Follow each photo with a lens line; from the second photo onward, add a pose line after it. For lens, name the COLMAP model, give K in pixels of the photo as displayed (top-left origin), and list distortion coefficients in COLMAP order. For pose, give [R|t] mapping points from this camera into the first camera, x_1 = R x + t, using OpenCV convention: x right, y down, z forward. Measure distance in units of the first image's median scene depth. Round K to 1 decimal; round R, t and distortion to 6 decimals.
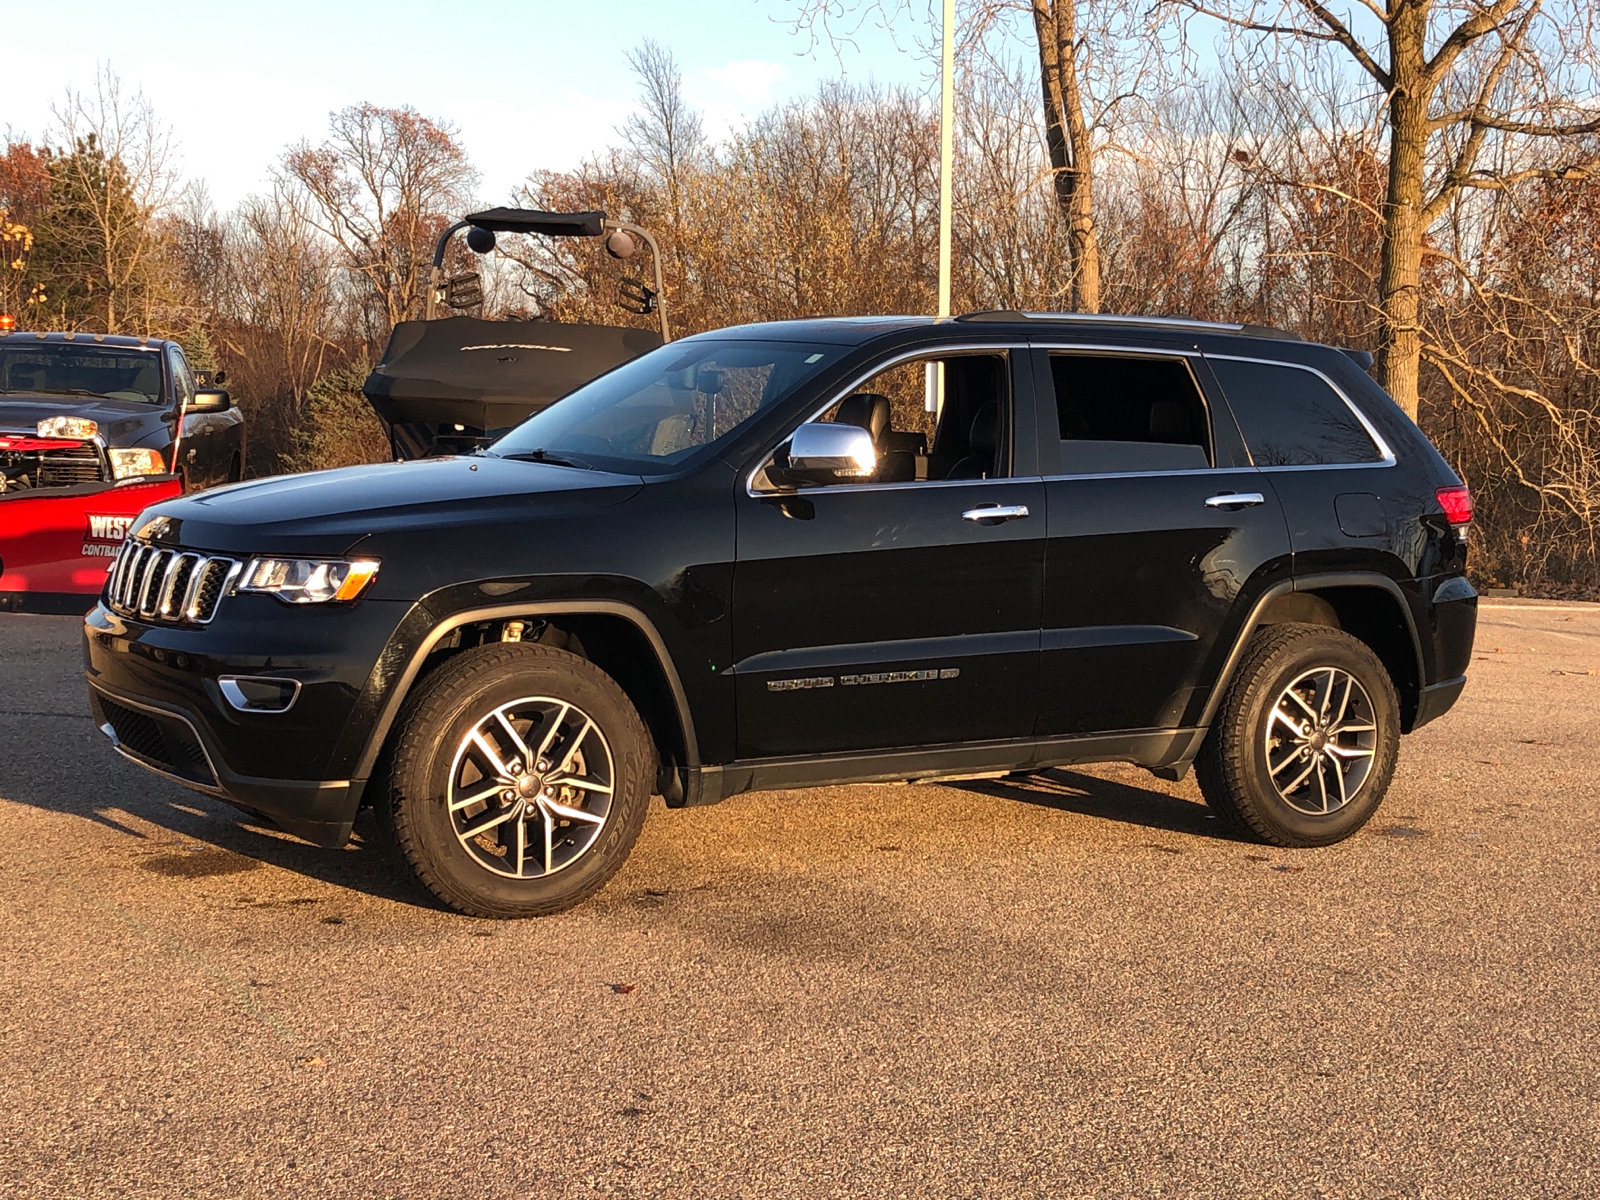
lens RADIAL K [[2407.7, 0, 792.4], [0, 2407.7, 539.1], [0, 0, 1]] dist [0.264289, -1.139207]
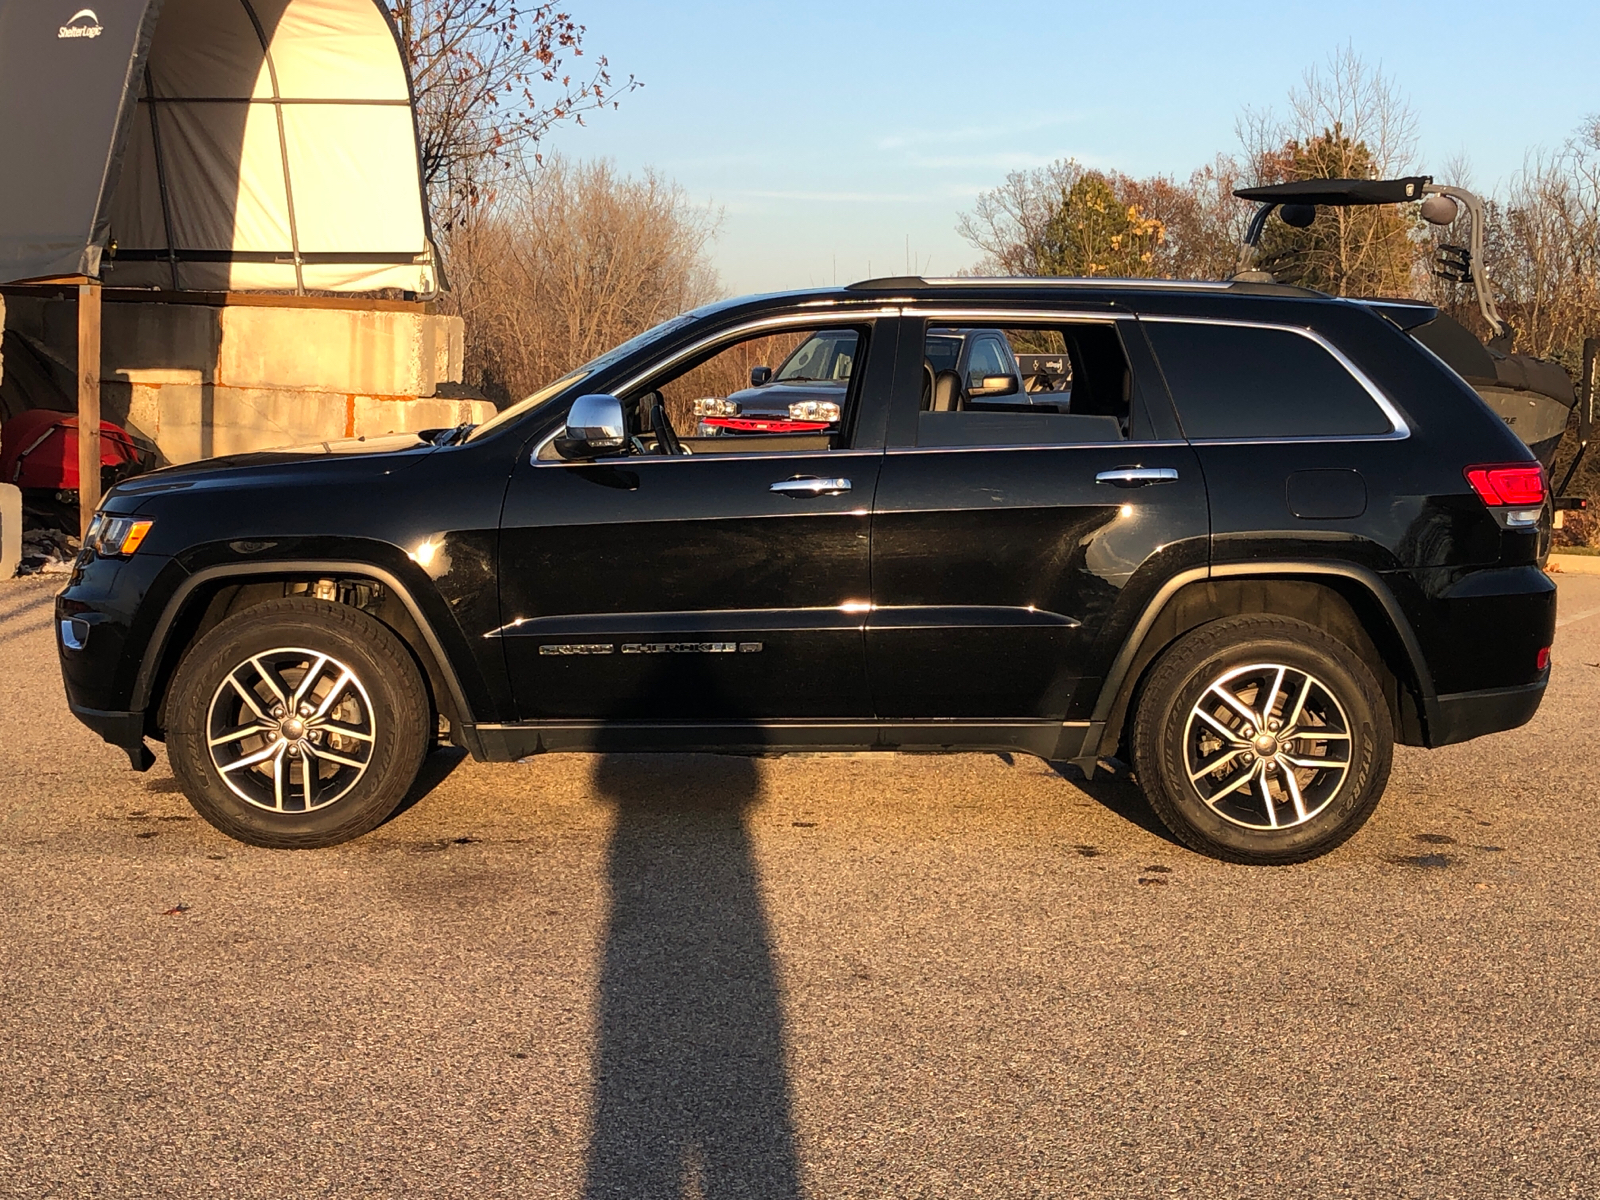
lens RADIAL K [[2407.7, 0, 792.4], [0, 2407.7, 539.1], [0, 0, 1]] dist [0.264289, -1.139207]
pose [[0.851954, 0.021863, -0.523160, 0.541275], [-0.018622, 0.999761, 0.011455, -0.000282], [0.523286, -0.000017, 0.852157, 0.151663]]
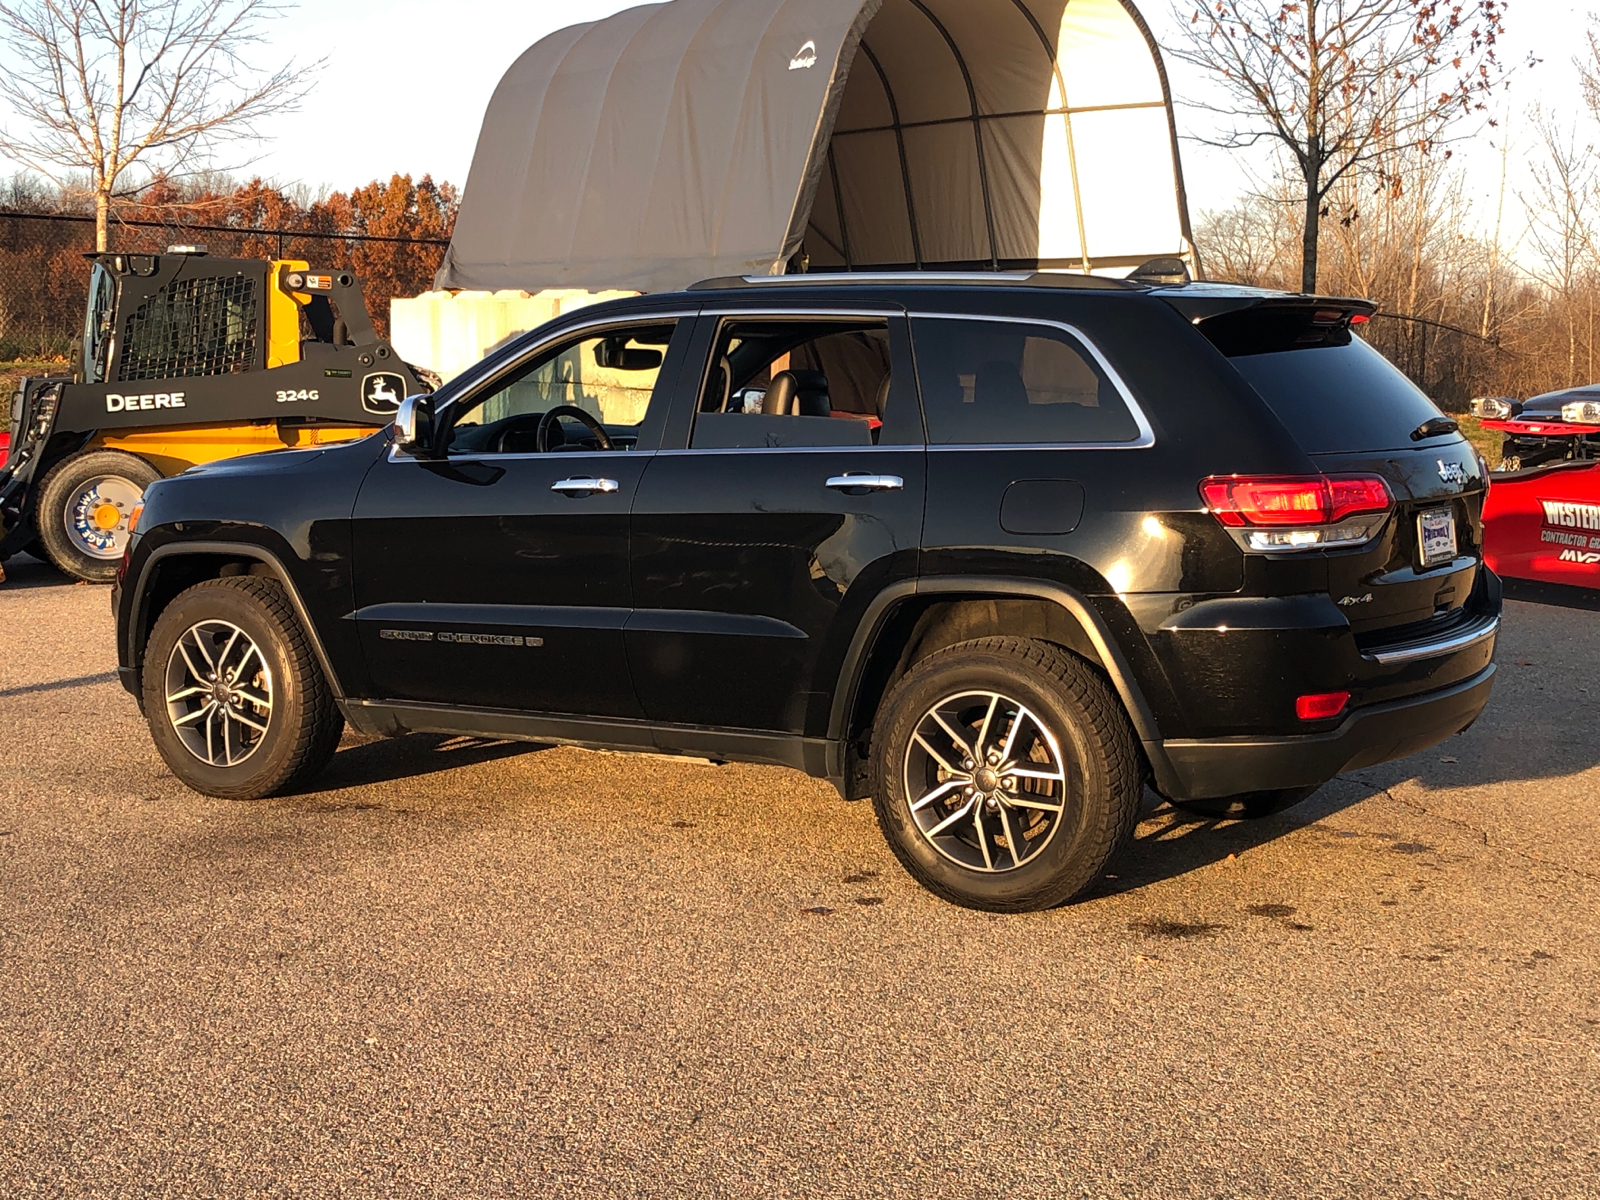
lens RADIAL K [[2407.7, 0, 792.4], [0, 2407.7, 539.1], [0, 0, 1]] dist [0.264289, -1.139207]
pose [[0.433016, 0.044355, -0.900294, 0.929916], [-0.042570, 0.998680, 0.028727, -0.019252], [0.900381, 0.025887, 0.434332, 0.596275]]
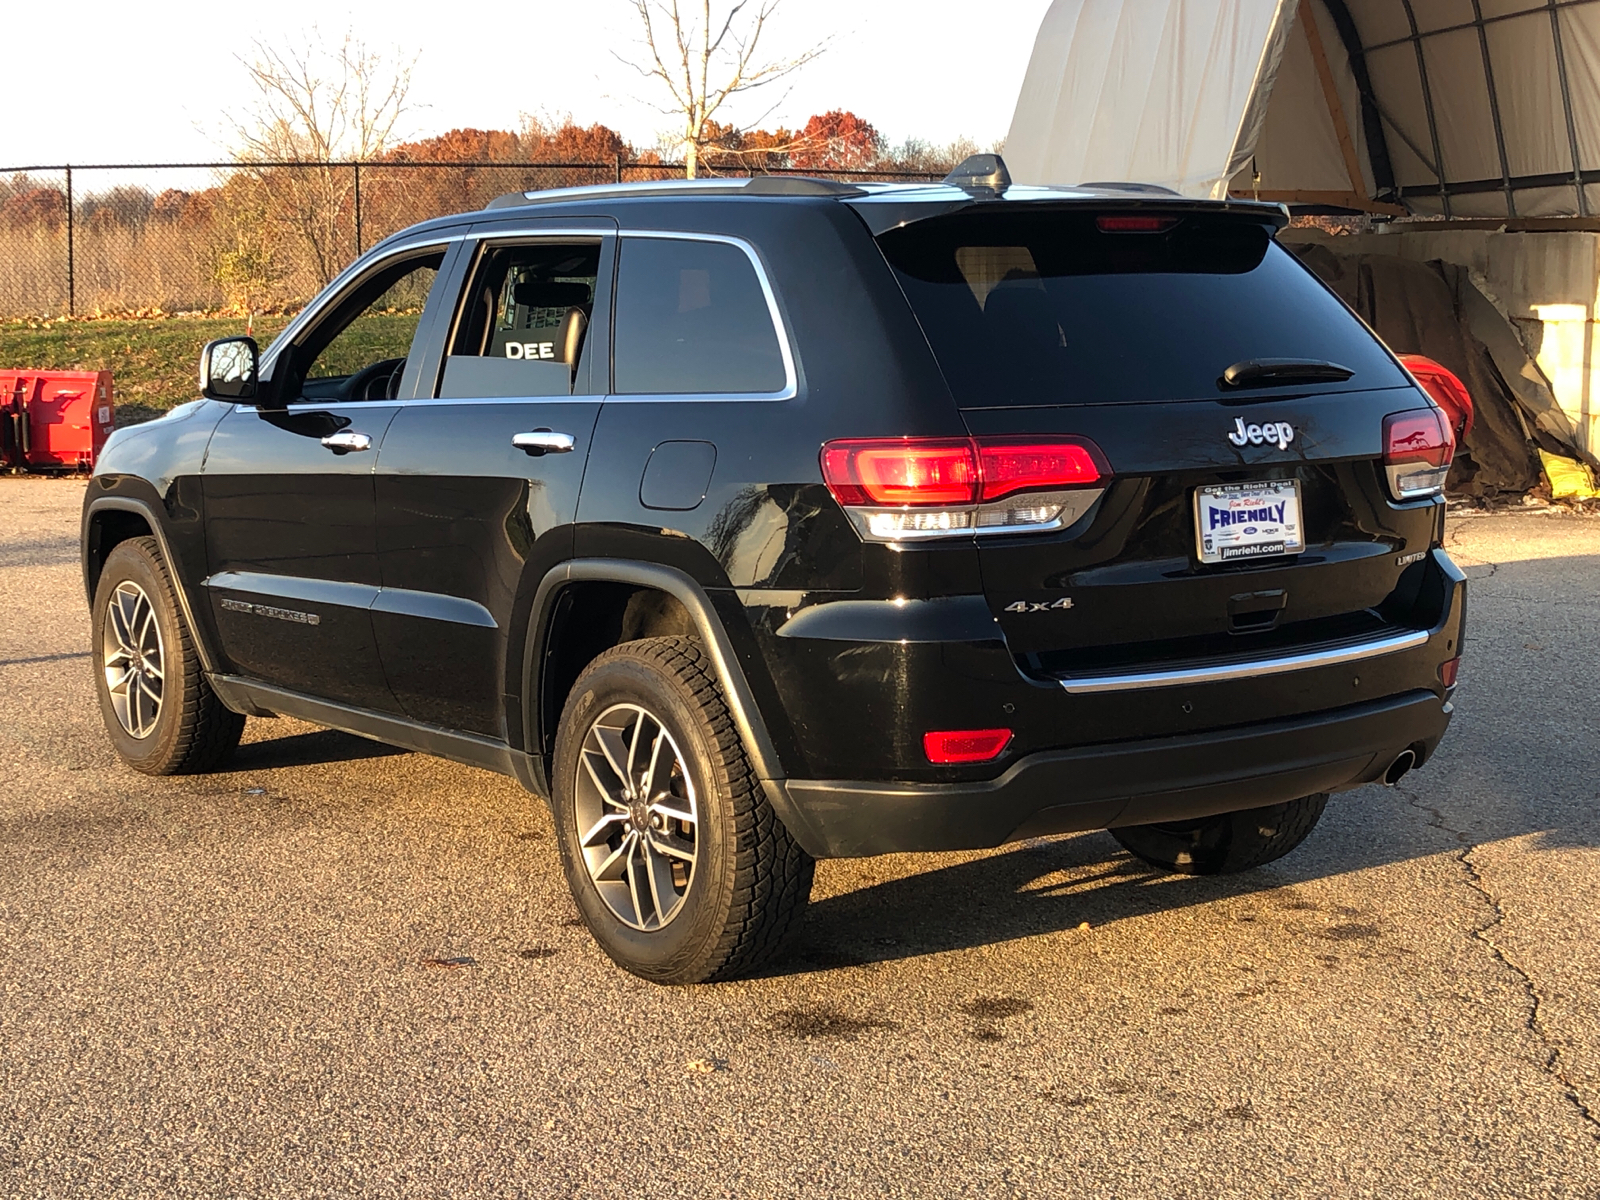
lens RADIAL K [[2407.7, 0, 792.4], [0, 2407.7, 539.1], [0, 0, 1]] dist [0.264289, -1.139207]
pose [[0.078791, 0.071411, -0.994330, 0.872955], [-0.043424, 0.996730, 0.068143, -0.038029], [0.995945, 0.037809, 0.081634, 1.000668]]
